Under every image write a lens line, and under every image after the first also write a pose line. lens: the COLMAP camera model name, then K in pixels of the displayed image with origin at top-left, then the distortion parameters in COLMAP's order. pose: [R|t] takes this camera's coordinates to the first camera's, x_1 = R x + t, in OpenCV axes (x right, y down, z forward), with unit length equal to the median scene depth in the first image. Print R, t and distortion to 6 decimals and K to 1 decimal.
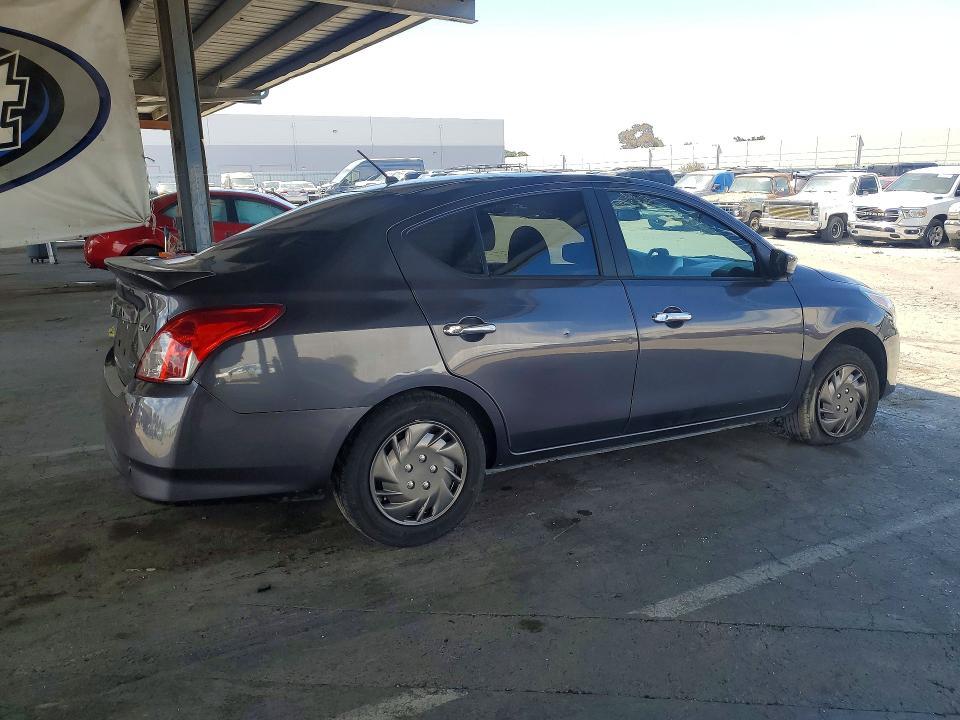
lens RADIAL K [[754.1, 0, 480.0], [0, 754.1, 360.0], [0, 0, 1]] dist [-0.004326, 0.009103]
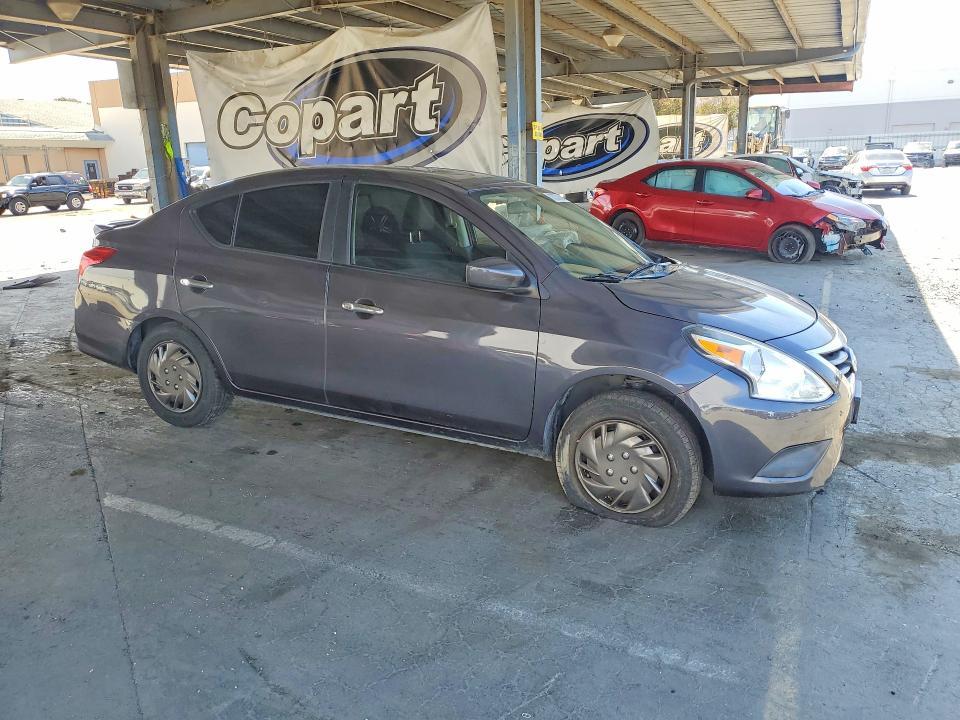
lens RADIAL K [[754.1, 0, 480.0], [0, 754.1, 360.0], [0, 0, 1]] dist [-0.004326, 0.009103]
pose [[0.568582, 0.215602, -0.793871, 1.147241], [-0.173173, 0.974788, 0.140707, -0.156511], [0.804193, 0.057474, 0.591584, 0.492741]]
